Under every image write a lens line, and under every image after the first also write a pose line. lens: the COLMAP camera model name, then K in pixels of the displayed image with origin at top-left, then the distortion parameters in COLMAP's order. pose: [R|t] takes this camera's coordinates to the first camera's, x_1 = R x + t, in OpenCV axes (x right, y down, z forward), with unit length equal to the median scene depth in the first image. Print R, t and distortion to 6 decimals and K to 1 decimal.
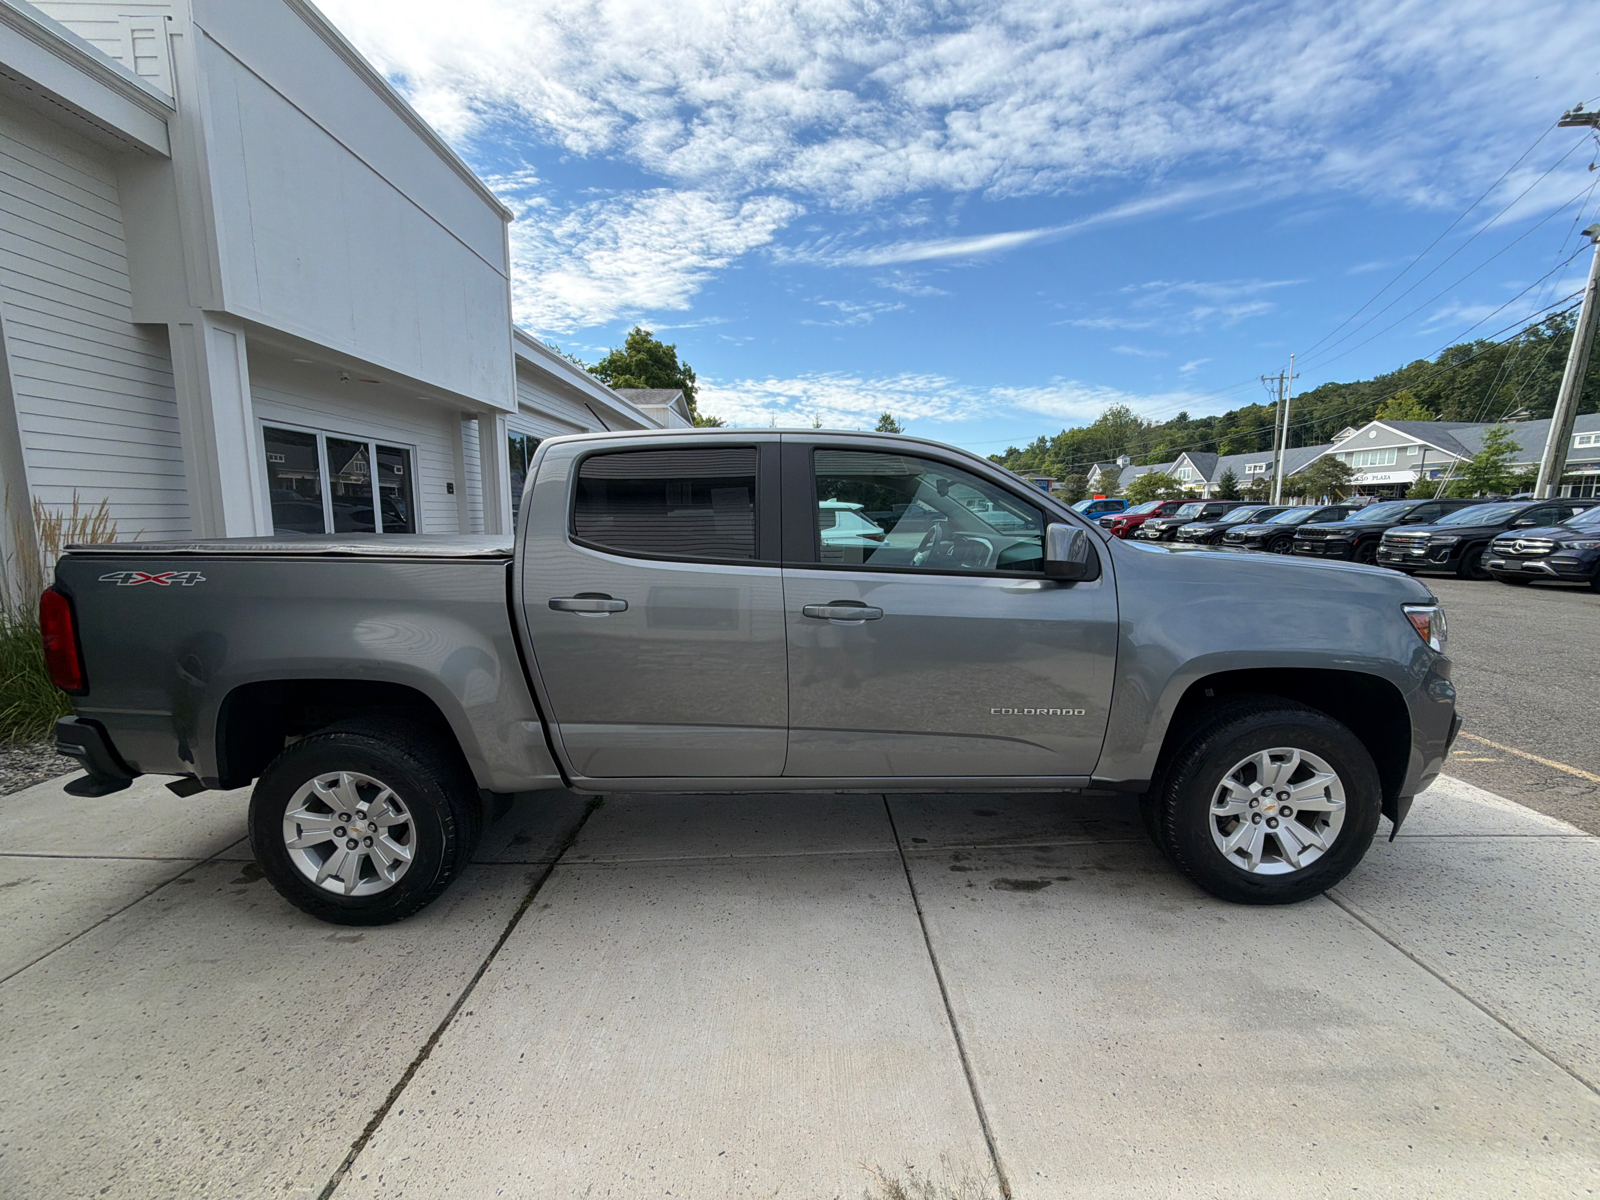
lens RADIAL K [[634.4, 0, 800.0], [0, 634.4, 600.0], [0, 0, 1]] dist [-0.000723, 0.000510]
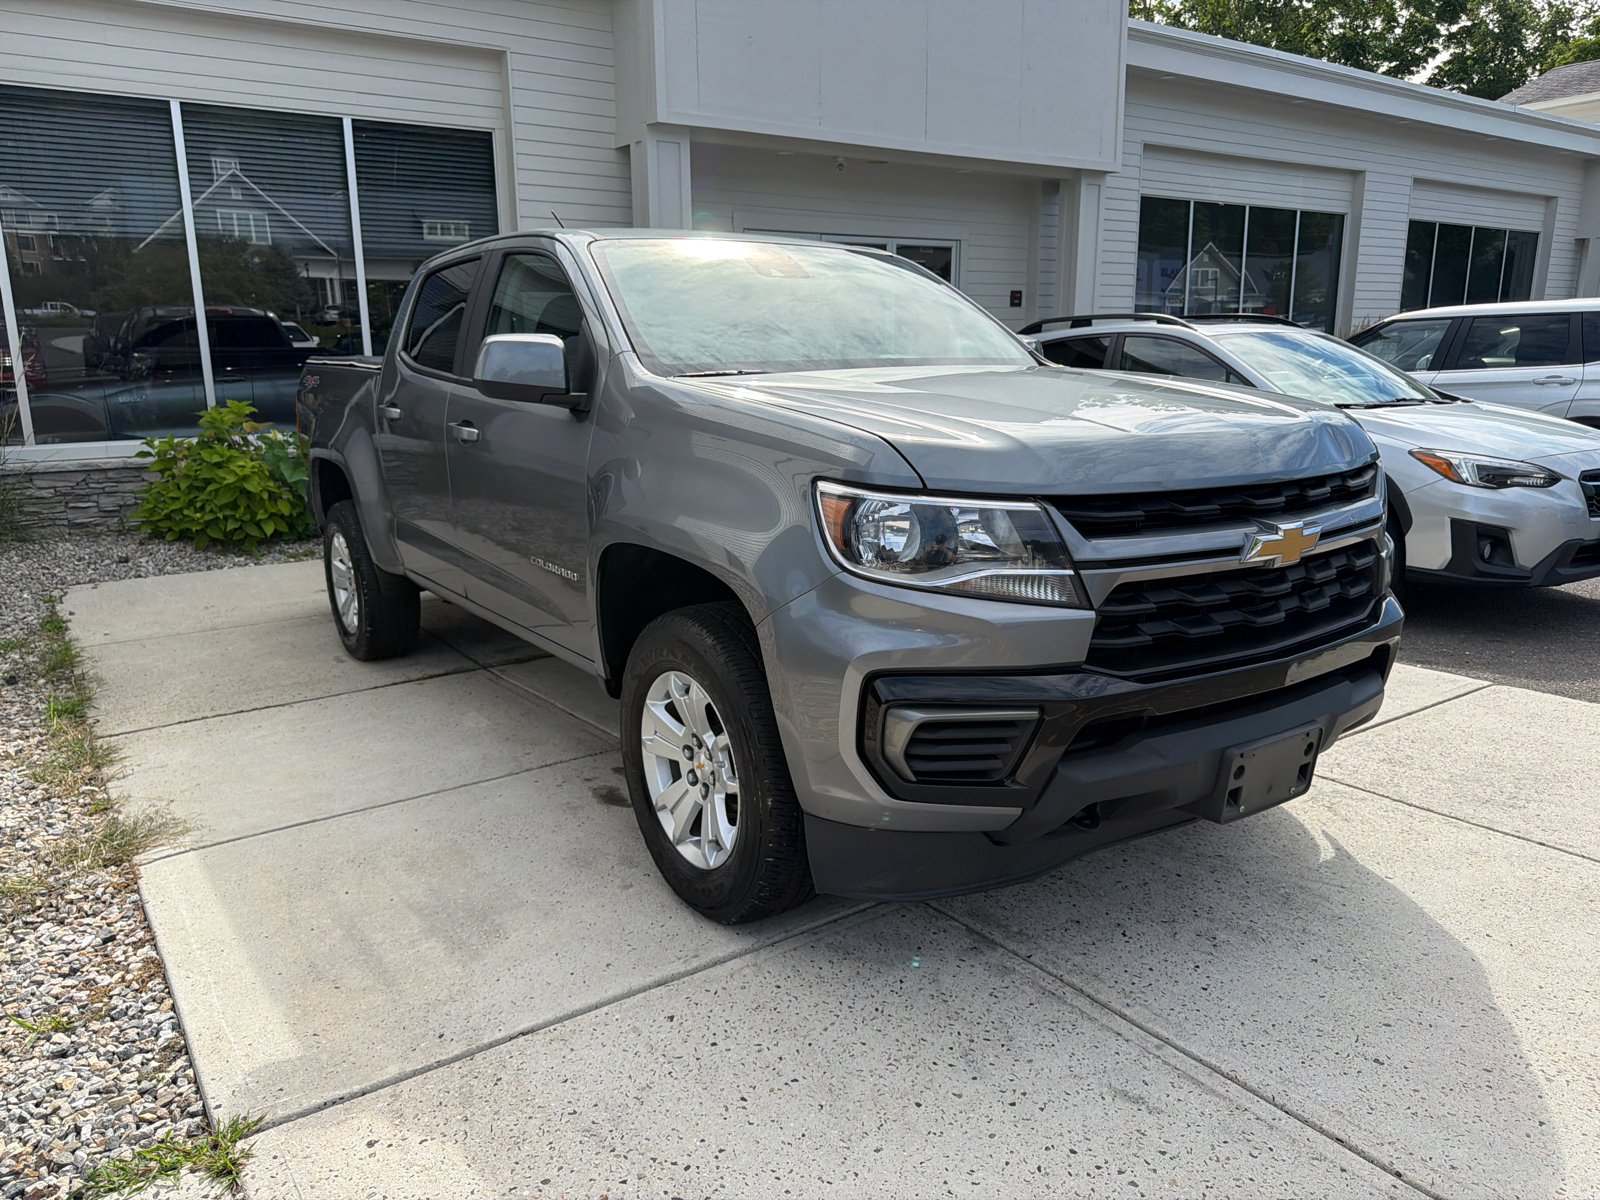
lens RADIAL K [[1141.6, 0, 814.1], [0, 1141.6, 603.6], [0, 0, 1]] dist [0.024394, -0.034361]
pose [[0.578480, 0.176005, -0.796482, 0.313436], [-0.100721, 0.984384, 0.144373, -0.004686], [0.809455, -0.003294, 0.587173, 0.071858]]
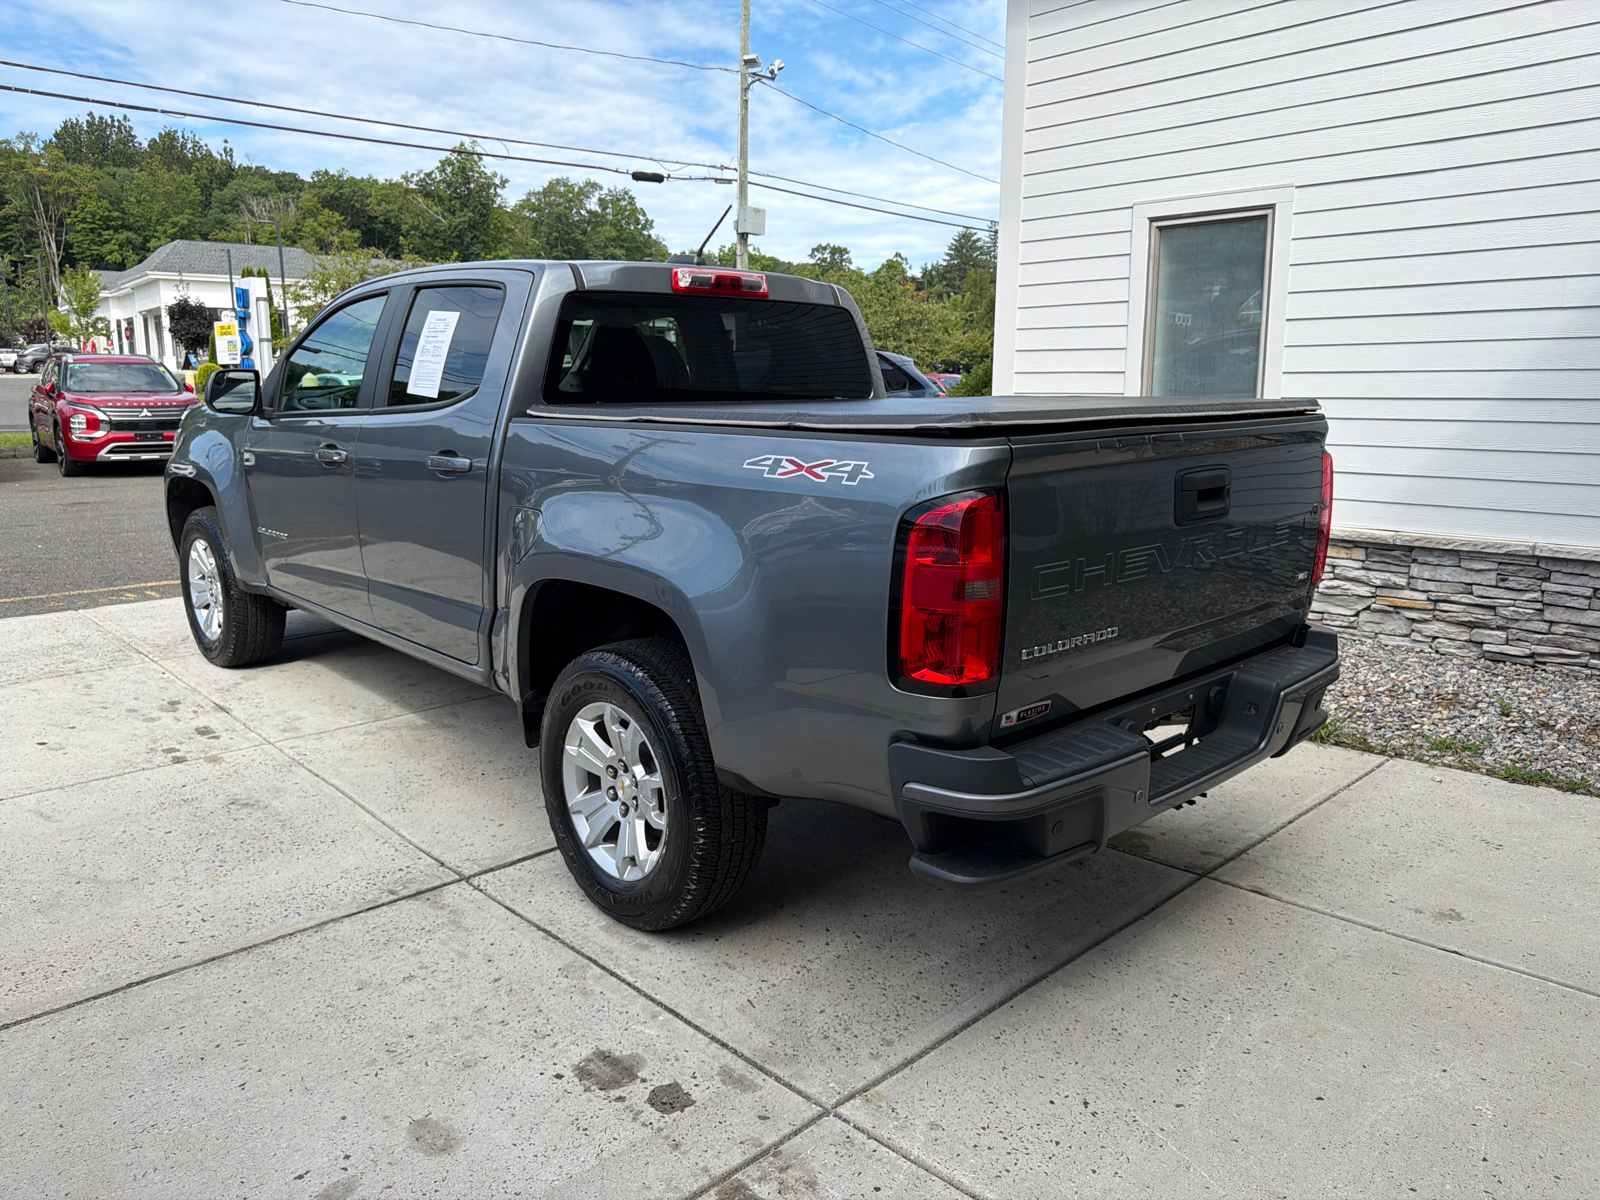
lens RADIAL K [[1135.9, 0, 800.5], [0, 1135.9, 590.6], [0, 0, 1]] dist [0.009005, -0.011606]
pose [[-0.694637, -0.138041, 0.705991, -0.316109], [0.093689, 0.955696, 0.279048, -0.056191], [-0.713233, 0.259981, -0.650929, 0.439676]]
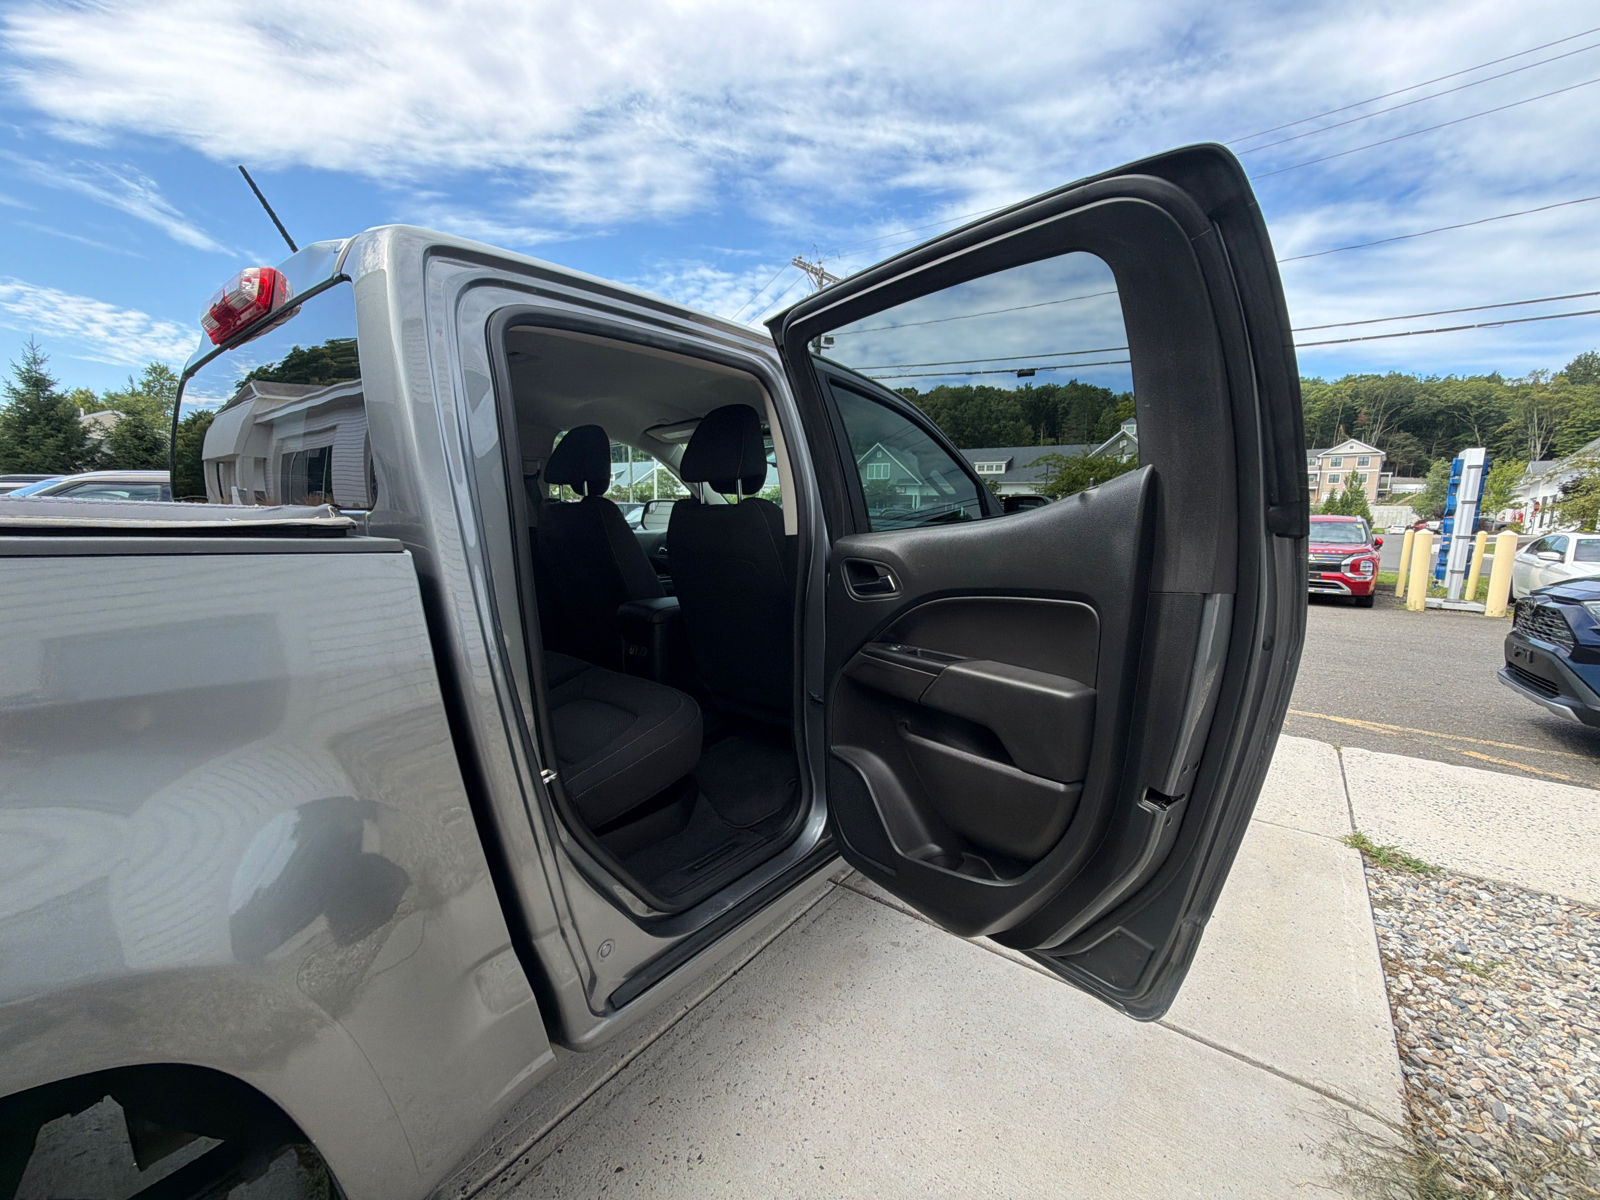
lens RADIAL K [[639.6, 0, 798.5], [0, 639.6, 599.2], [0, 0, 1]] dist [-0.000008, -0.000256]
pose [[0.609529, -0.085158, 0.788177, -0.111486], [0.087723, 0.995353, 0.039703, -0.004043], [-0.787896, 0.044941, 0.614167, 0.110321]]
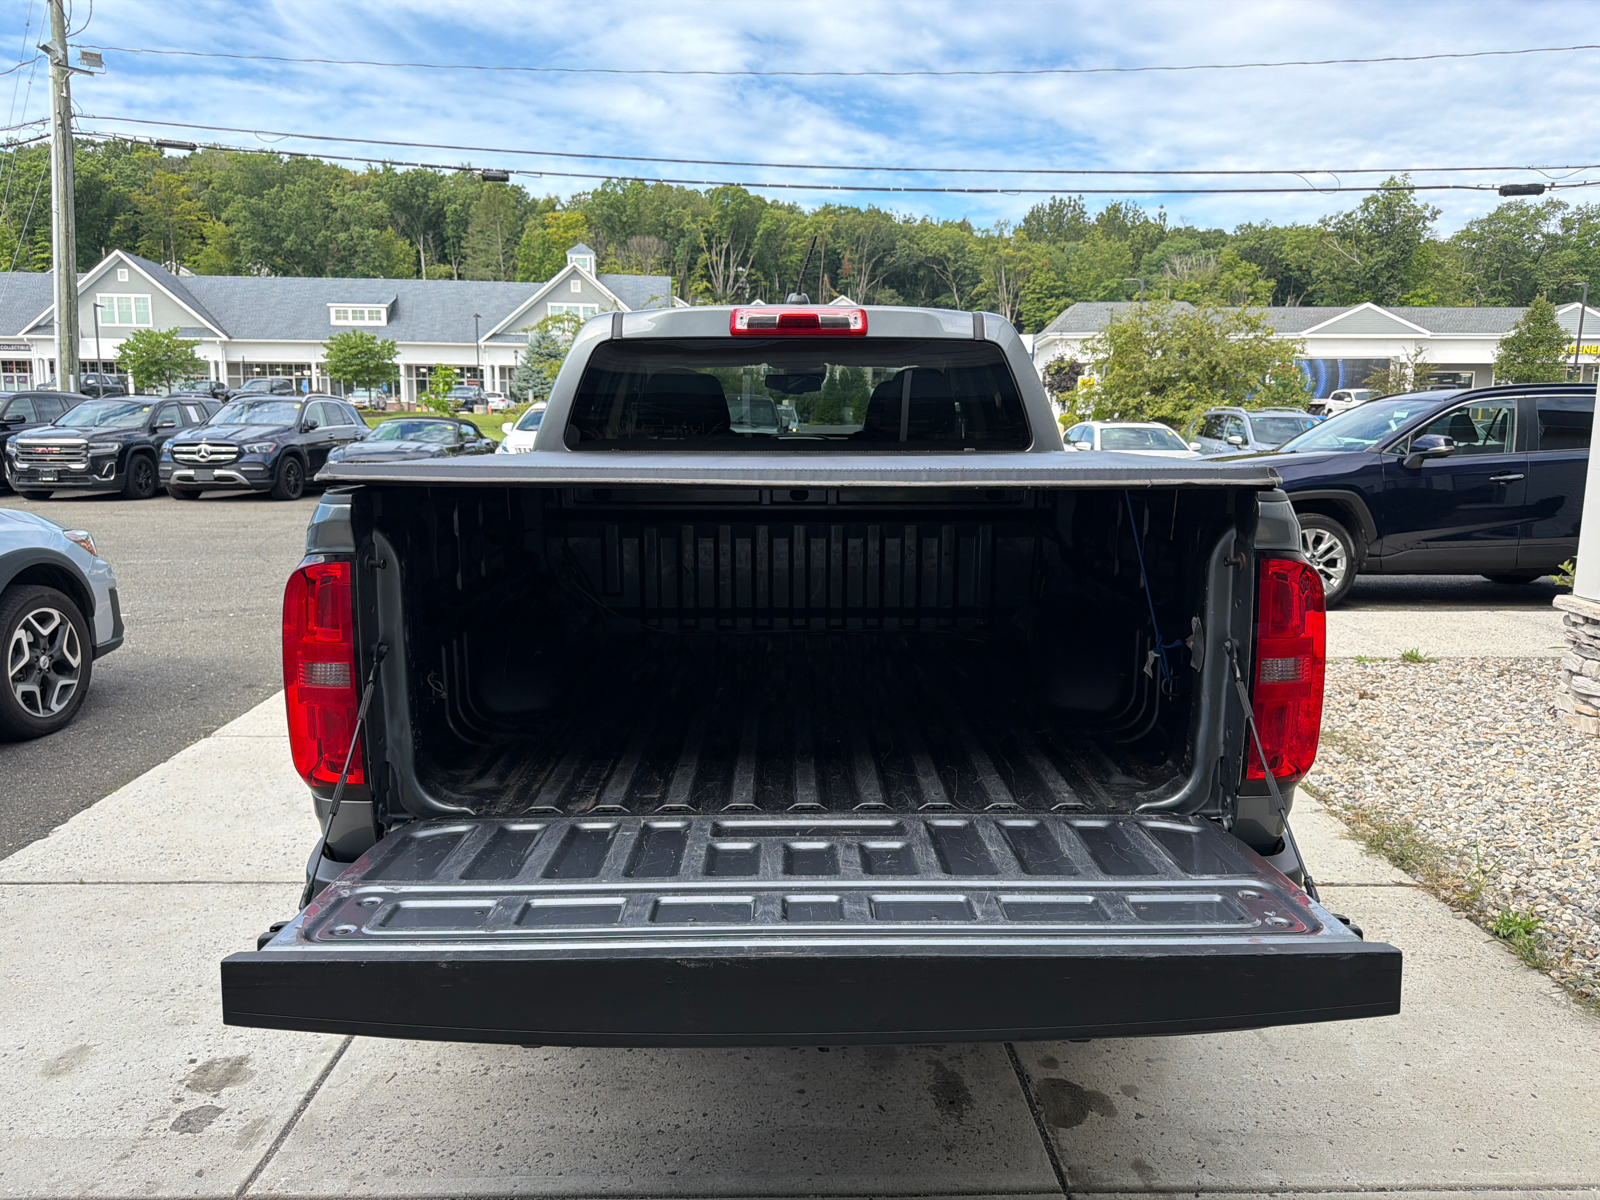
lens RADIAL K [[1131.9, 0, 802.1], [0, 1131.9, 604.4], [0, 0, 1]] dist [0.033571, -0.042895]
pose [[-0.020306, -0.162132, 0.986560, -0.358022], [0.131010, 0.977824, 0.163392, -0.030259], [-0.991173, 0.132567, 0.001386, 0.246068]]
